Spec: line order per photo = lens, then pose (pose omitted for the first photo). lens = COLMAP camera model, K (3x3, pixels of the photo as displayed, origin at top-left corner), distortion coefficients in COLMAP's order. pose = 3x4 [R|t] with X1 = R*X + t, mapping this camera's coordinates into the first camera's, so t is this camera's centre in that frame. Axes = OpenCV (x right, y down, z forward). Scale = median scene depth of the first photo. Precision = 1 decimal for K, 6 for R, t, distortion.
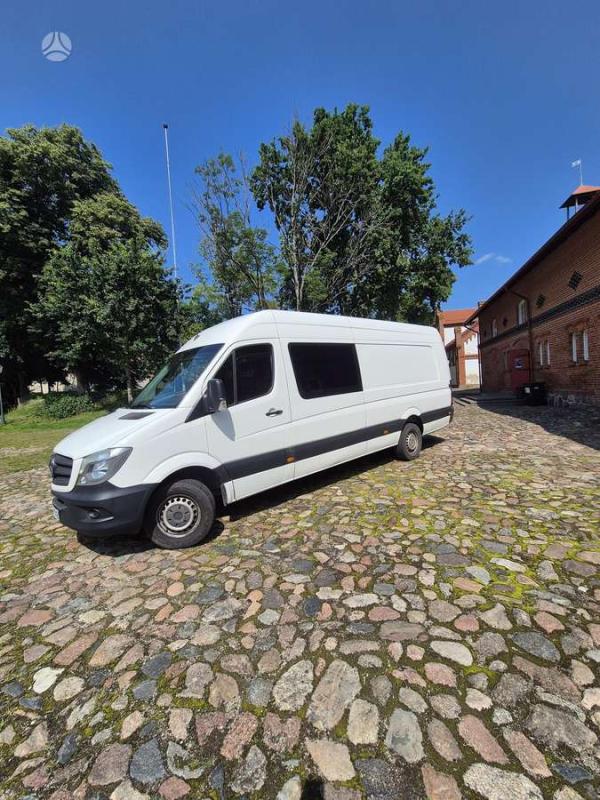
lens RADIAL K [[578.9, 0, 300.0], [0, 578.9, 400.0], [0, 0, 1]] dist [-0.004116, -0.003654]
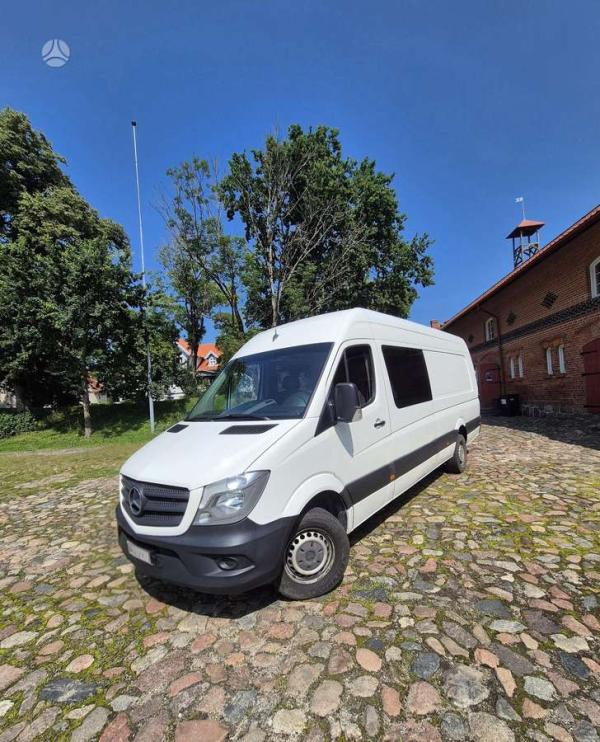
lens RADIAL K [[529.8, 0, 300.1], [0, 529.8, 380.9], [0, 0, 1]] dist [-0.002633, 0.003580]
pose [[0.967677, 0.003211, 0.252173, -0.216639], [0.014655, 0.997513, -0.068938, 0.006575], [-0.251768, 0.070405, 0.965223, 0.154729]]
